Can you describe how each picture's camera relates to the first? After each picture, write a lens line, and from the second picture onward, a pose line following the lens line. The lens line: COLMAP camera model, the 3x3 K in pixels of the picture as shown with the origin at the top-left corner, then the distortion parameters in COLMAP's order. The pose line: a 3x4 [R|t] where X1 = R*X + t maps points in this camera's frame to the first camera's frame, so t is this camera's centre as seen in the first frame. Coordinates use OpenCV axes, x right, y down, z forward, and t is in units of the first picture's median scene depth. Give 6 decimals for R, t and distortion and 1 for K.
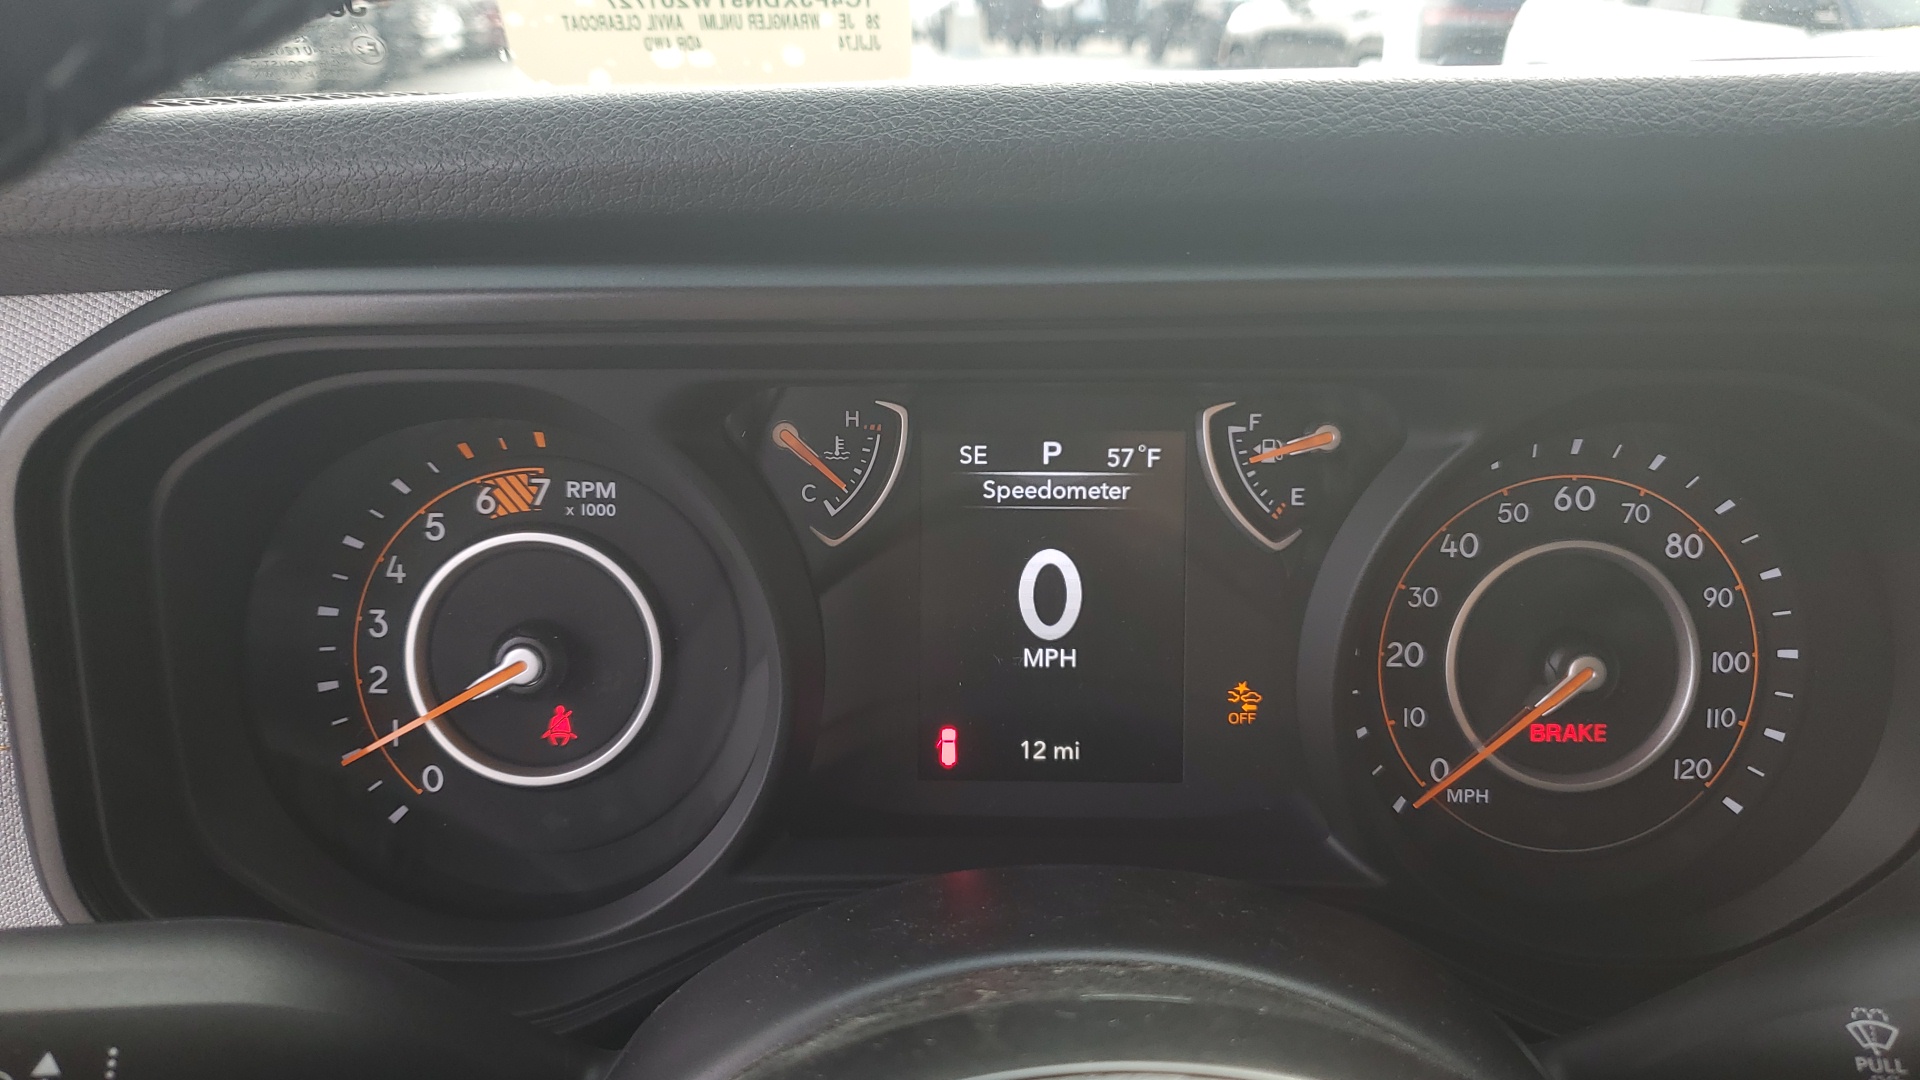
lens RADIAL K [[1503.6, 0, 960.0], [0, 1503.6, 540.0], [0, 0, 1]] dist [0.173011, -0.446641]
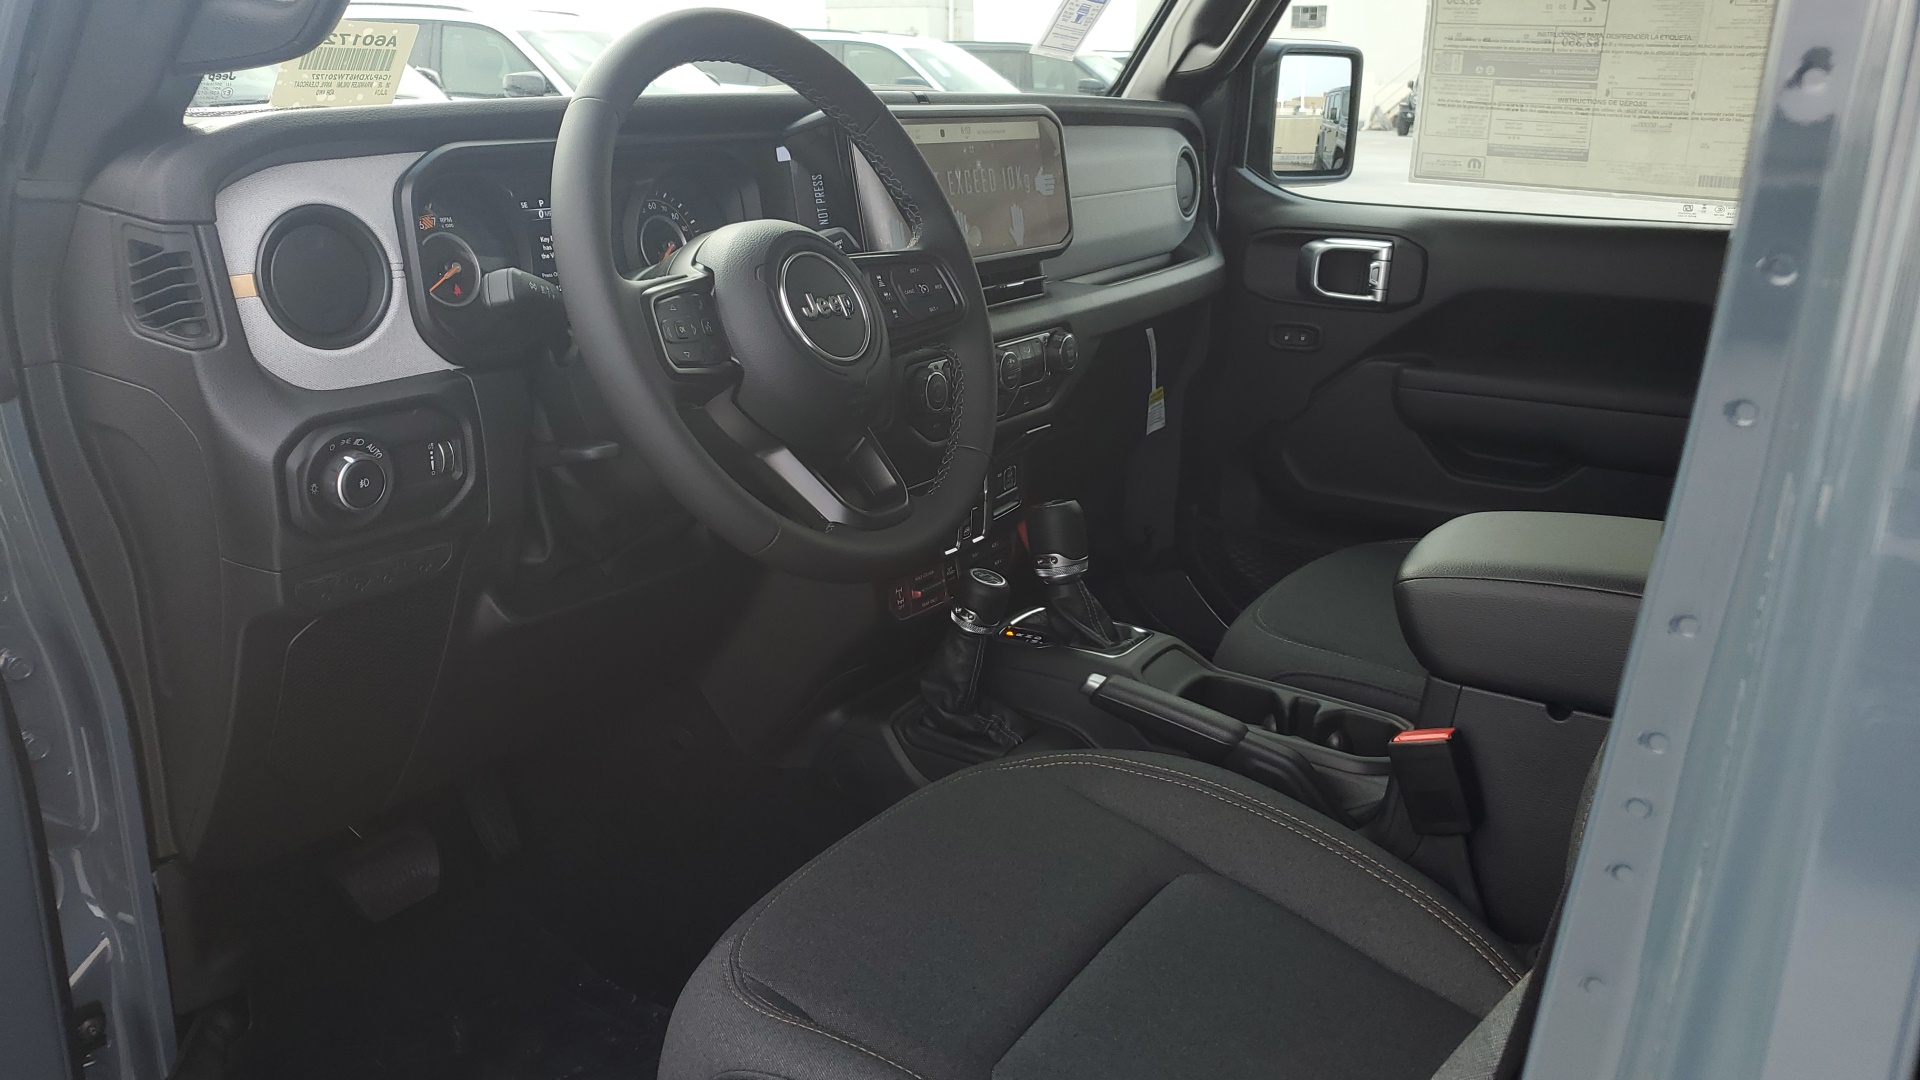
lens RADIAL K [[1482.8, 0, 960.0], [0, 1482.8, 540.0], [0, 0, 1]] dist [0.039194, -0.001133]
pose [[0.542958, -0.240367, 0.804625, -2.471316], [0.276825, 0.955834, 0.098738, 0.638886], [-0.792821, 0.169130, 0.585517, -1.742716]]
